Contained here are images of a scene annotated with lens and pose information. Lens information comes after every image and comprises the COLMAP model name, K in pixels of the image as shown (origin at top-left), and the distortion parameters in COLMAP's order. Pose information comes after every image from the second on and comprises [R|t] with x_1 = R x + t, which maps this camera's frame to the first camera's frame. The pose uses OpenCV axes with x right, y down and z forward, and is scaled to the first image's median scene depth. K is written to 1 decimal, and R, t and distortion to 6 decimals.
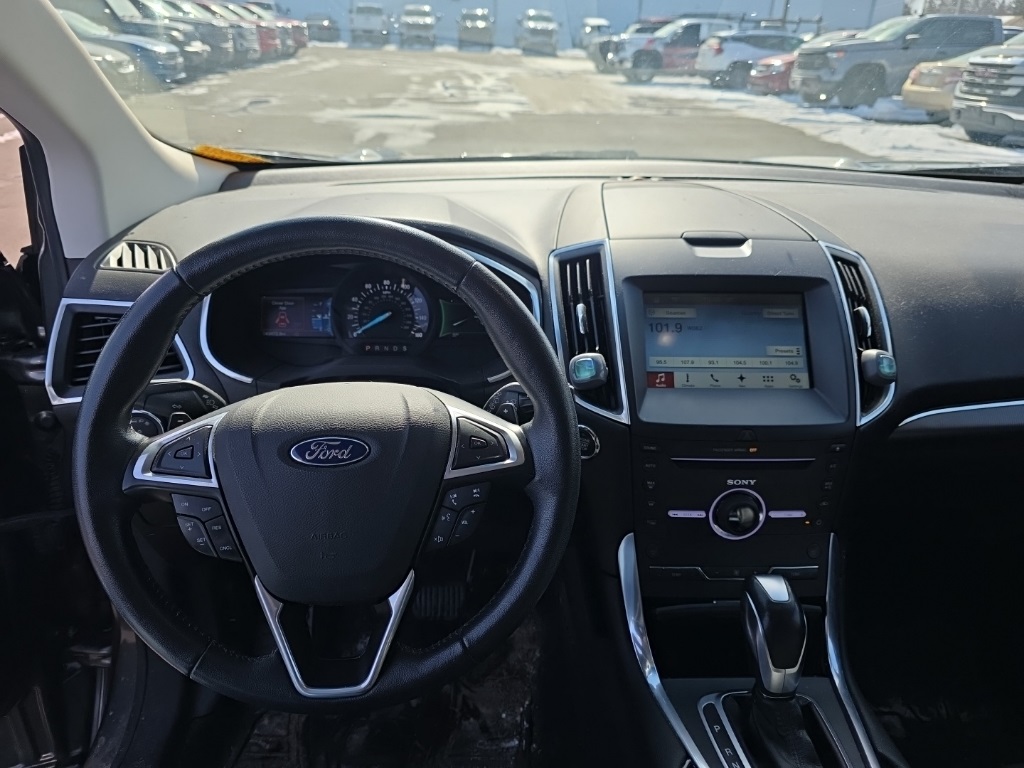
lens RADIAL K [[680.8, 0, 511.9], [0, 680.8, 372.6], [0, 0, 1]] dist [0.034225, -0.042331]
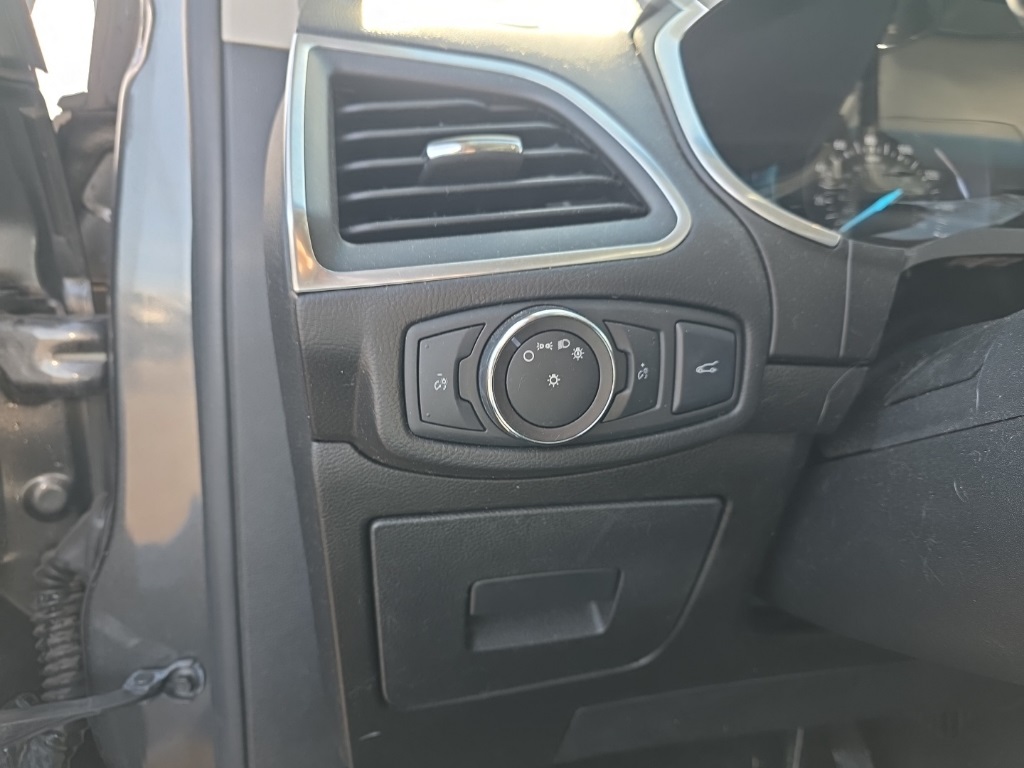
lens RADIAL K [[699.9, 0, 526.0], [0, 699.9, 380.4], [0, 0, 1]] dist [0.058474, -0.051760]
pose [[0.989610, -0.026254, 0.141357, -0.509313], [0.055584, 0.976602, -0.207748, 0.131982], [-0.132595, 0.213446, 0.967915, 0.569673]]
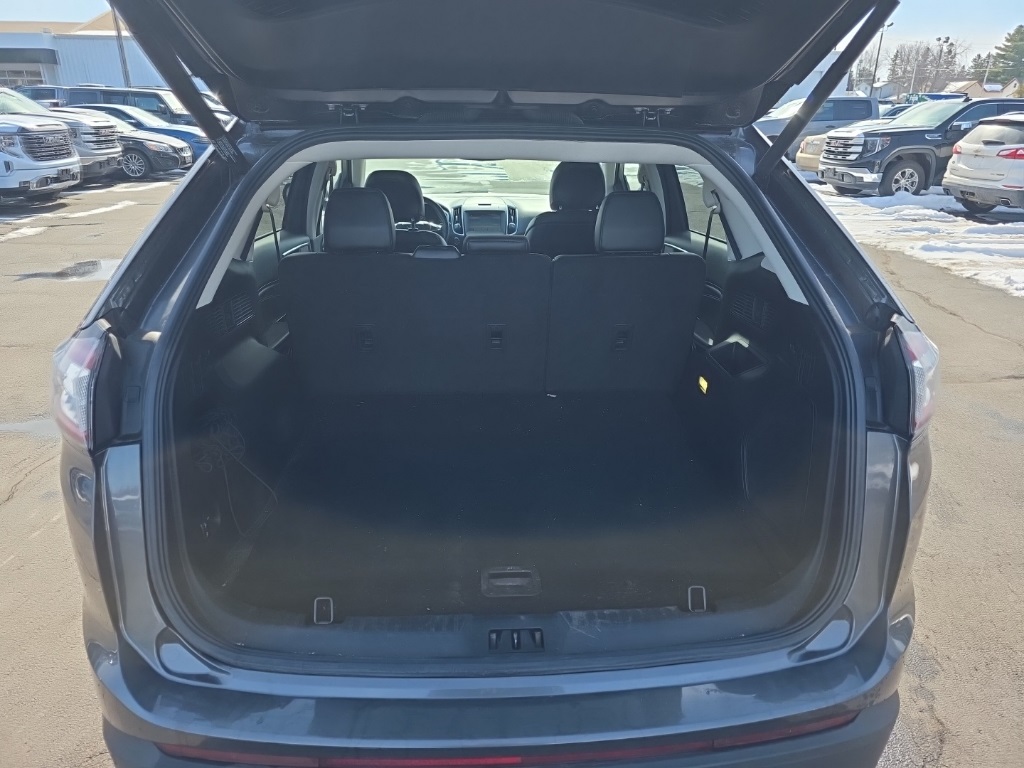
lens RADIAL K [[689.1, 0, 518.2], [0, 689.1, 377.5], [0, 0, 1]] dist [0.052501, -0.048847]
pose [[0.999678, -0.023124, 0.010458, 0.438828], [0.023940, 0.995990, -0.086208, 1.436008], [-0.008422, 0.086430, 0.996222, -3.737526]]
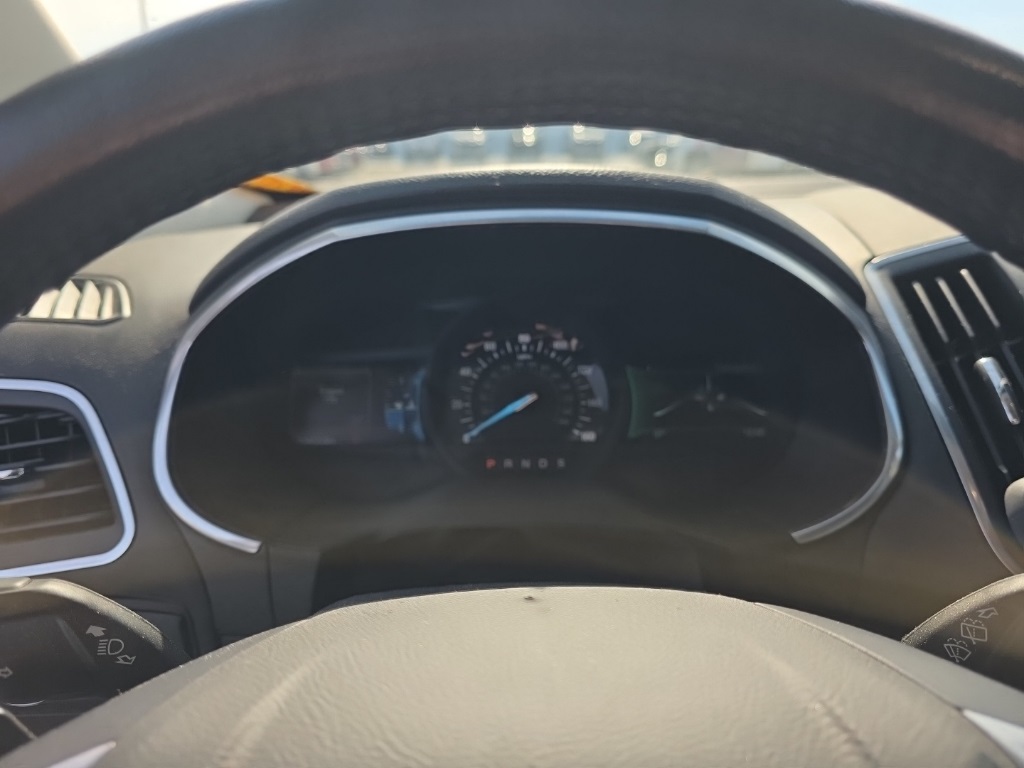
lens RADIAL K [[699.9, 0, 526.0], [0, 699.9, 380.4], [0, 0, 1]] dist [0.058474, -0.051760]
pose [[0.998704, -0.029245, -0.041645, -0.160375], [0.022825, 0.988868, -0.147032, -0.019818], [0.045482, 0.145891, 0.988255, 0.466247]]
